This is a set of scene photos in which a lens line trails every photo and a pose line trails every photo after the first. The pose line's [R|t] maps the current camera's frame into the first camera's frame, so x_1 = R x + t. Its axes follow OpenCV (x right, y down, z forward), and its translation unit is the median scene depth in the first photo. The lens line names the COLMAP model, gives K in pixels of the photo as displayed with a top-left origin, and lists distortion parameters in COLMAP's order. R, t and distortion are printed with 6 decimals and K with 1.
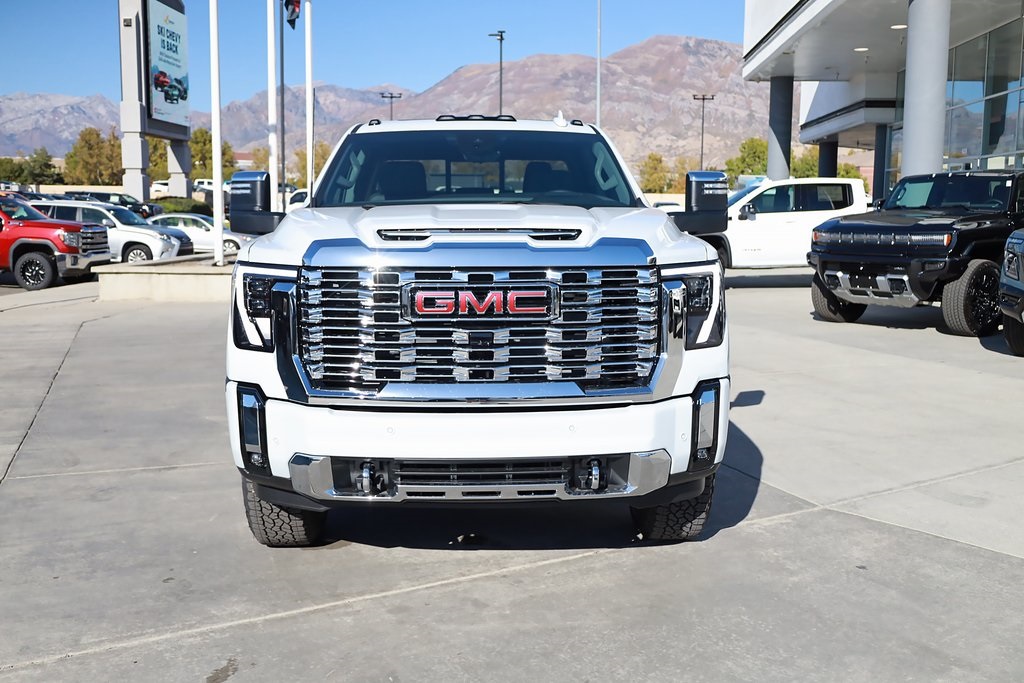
lens RADIAL K [[1086.0, 0, 512.0], [0, 1086.0, 341.5], [0, 0, 1]] dist [-0.000688, 0.007801]
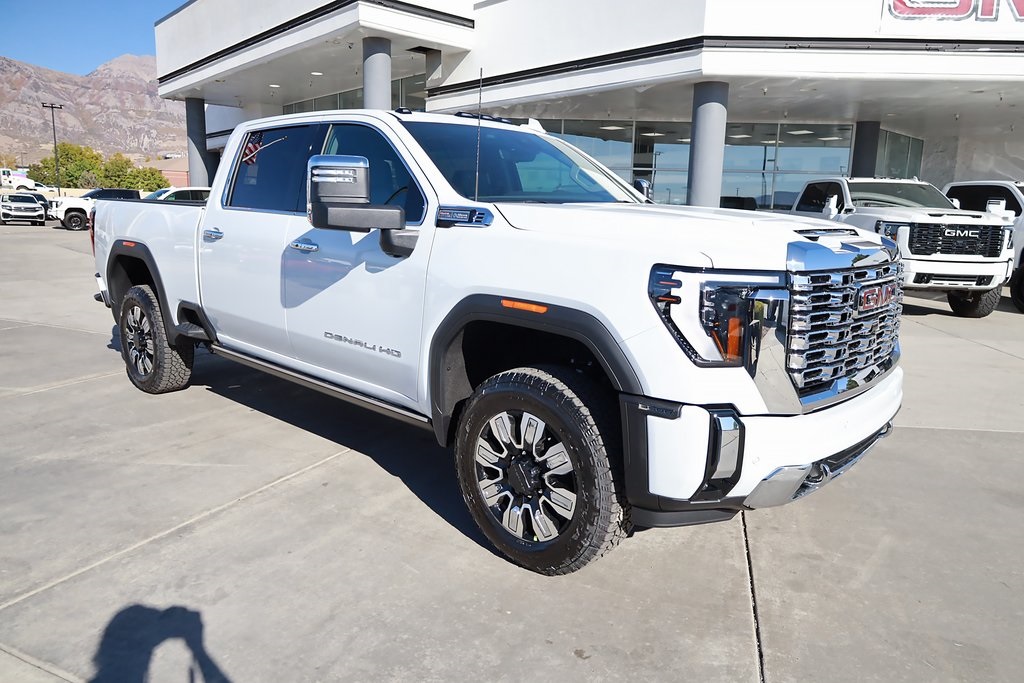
lens RADIAL K [[722.2, 0, 512.0], [0, 722.2, 341.5], [0, 0, 1]] dist [-0.003434, -0.000689]
pose [[0.683309, -0.117228, 0.720657, -0.144805], [0.067515, 0.992942, 0.097504, -0.015306], [-0.727001, -0.017970, 0.686402, 0.132580]]
